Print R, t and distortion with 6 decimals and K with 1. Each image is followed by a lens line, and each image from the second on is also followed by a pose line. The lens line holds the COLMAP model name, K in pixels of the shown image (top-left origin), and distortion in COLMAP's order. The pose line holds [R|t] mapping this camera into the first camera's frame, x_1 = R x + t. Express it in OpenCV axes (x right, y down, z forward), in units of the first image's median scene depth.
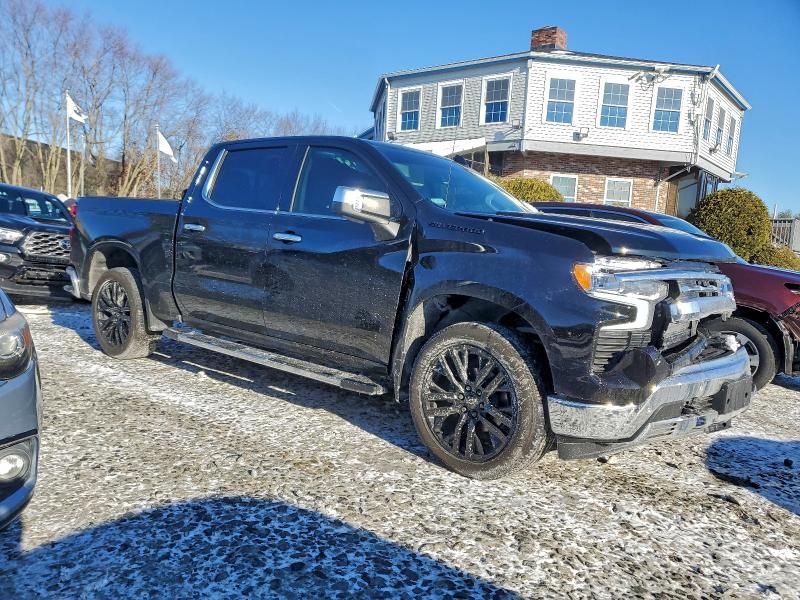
lens RADIAL K [[625.4, 0, 398.1], [0, 625.4, 299.8], [0, 0, 1]] dist [0.030638, 0.002060]
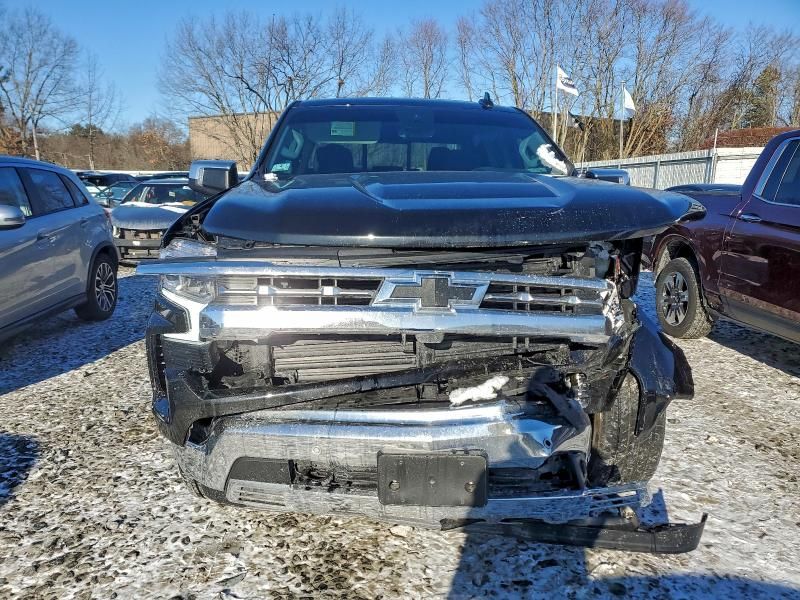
lens RADIAL K [[625.4, 0, 399.1], [0, 625.4, 297.3], [0, 0, 1]] dist [0.030638, 0.002060]
pose [[0.685482, 0.074421, -0.724276, 0.900495], [-0.028919, 0.996760, 0.075050, -0.059037], [0.727515, -0.030500, 0.685414, 0.578834]]
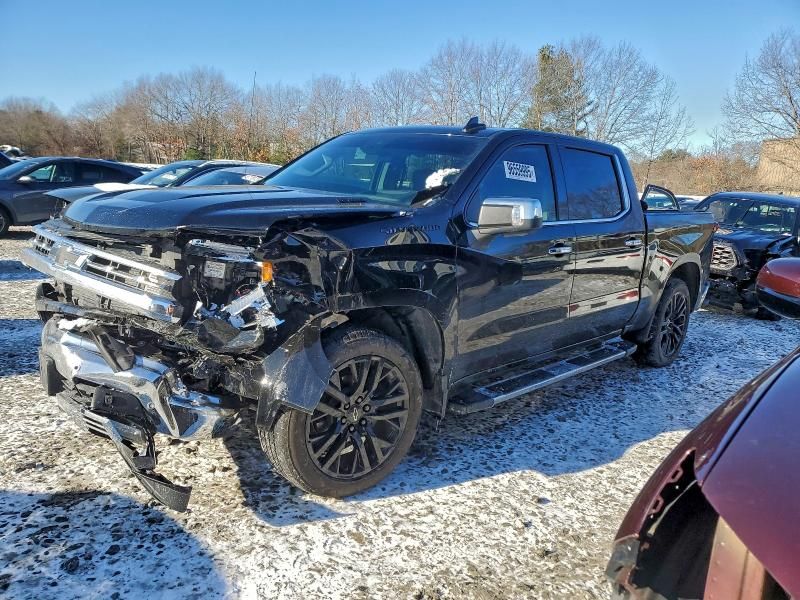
lens RADIAL K [[625.4, 0, 400.0], [0, 625.4, 303.3], [0, 0, 1]] dist [0.030638, 0.002060]
pose [[-0.090710, 0.116325, -0.989060, 1.351487], [-0.158118, 0.978874, 0.129629, -0.143167], [0.983245, 0.168147, -0.070400, 1.518260]]
